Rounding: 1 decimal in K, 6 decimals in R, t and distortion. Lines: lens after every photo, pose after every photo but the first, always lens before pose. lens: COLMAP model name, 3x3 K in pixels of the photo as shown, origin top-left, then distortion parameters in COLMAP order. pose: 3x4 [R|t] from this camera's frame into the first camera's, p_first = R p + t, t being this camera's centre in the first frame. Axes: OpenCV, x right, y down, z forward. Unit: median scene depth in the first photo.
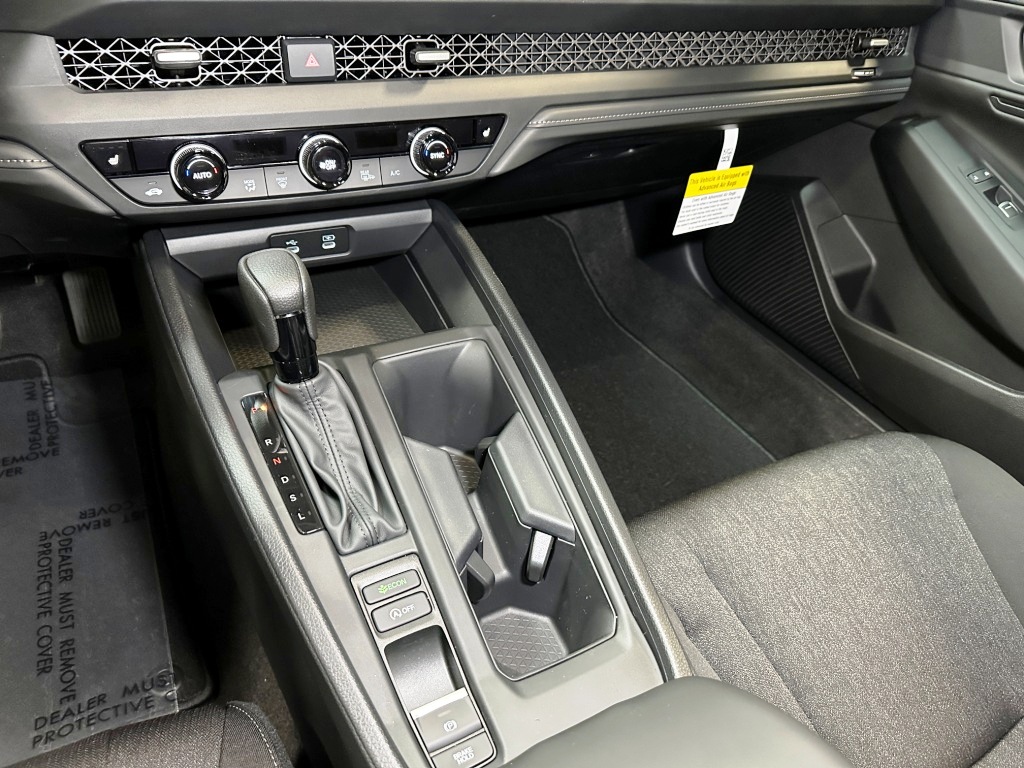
lens RADIAL K [[740.4, 0, 512.0], [0, 740.4, 384.0], [0, 0, 1]] dist [-0.002598, -0.011304]
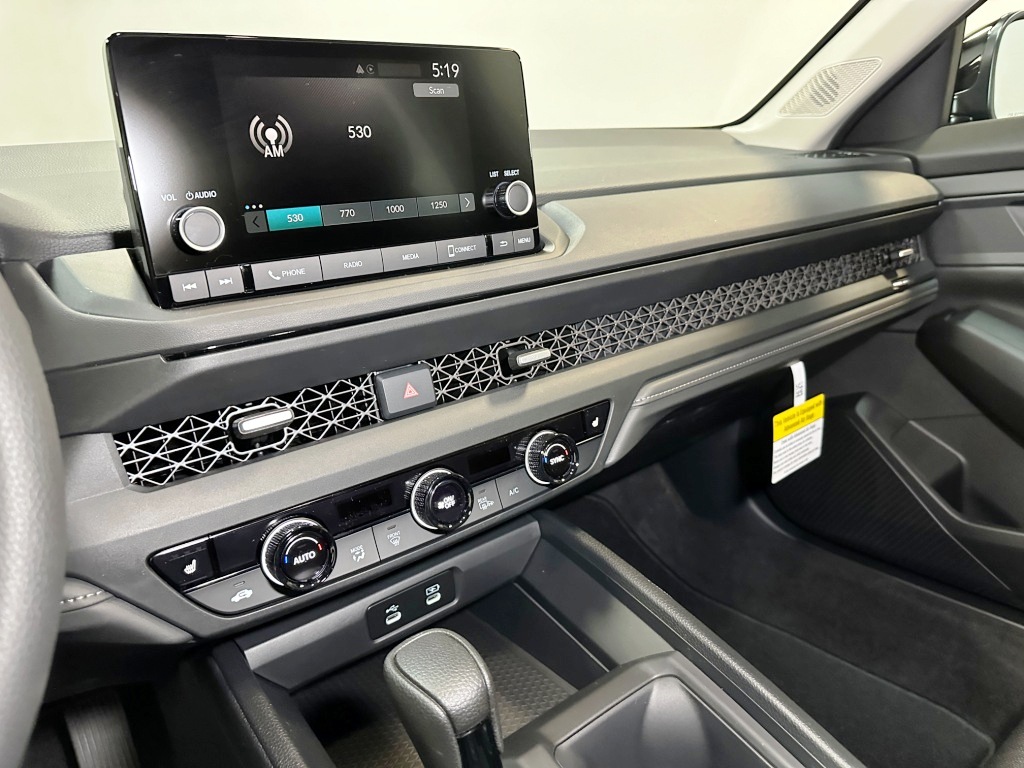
lens RADIAL K [[710.5, 0, 525.7], [0, 710.5, 383.6], [0, 0, 1]] dist [0.097299, -0.190331]
pose [[0.967946, -0.234506, 0.089935, -0.194506], [0.251086, 0.894776, -0.369231, -0.096875], [0.006115, 0.379977, 0.924976, 0.214577]]
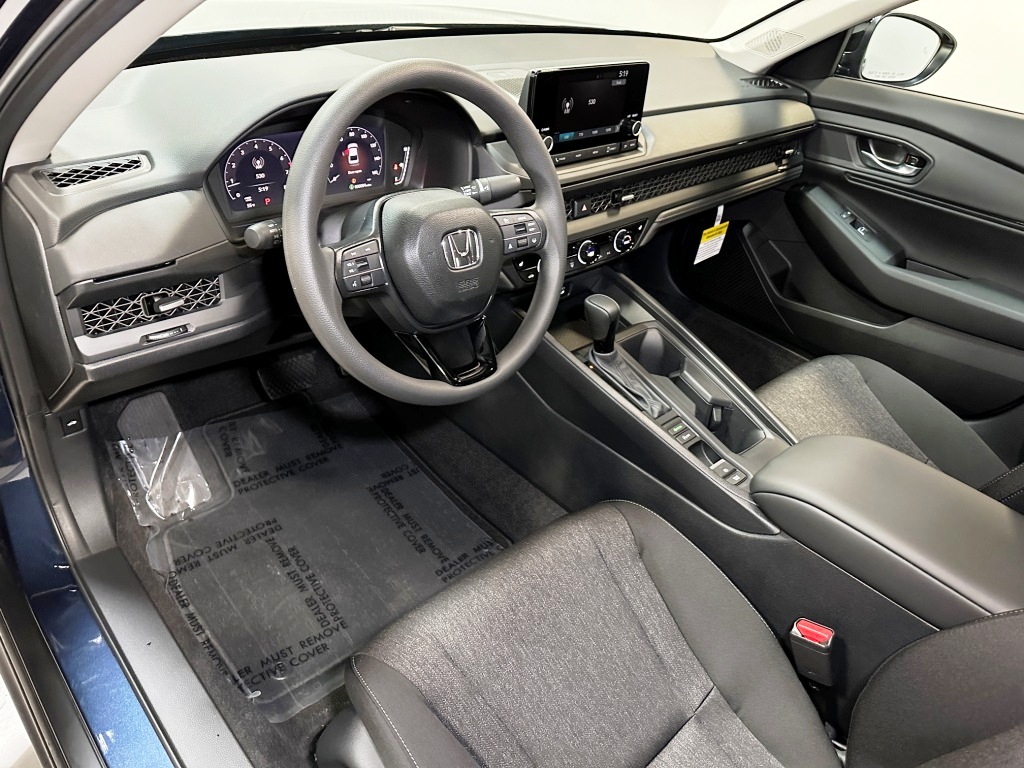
lens RADIAL K [[710.5, 0, 525.7], [0, 710.5, 383.6], [0, 0, 1]] dist [0.097299, -0.190331]
pose [[0.971295, -0.145503, 0.188191, -0.843394], [0.151830, 0.988213, -0.019578, 0.085513], [-0.183124, 0.047589, 0.981937, -0.941896]]
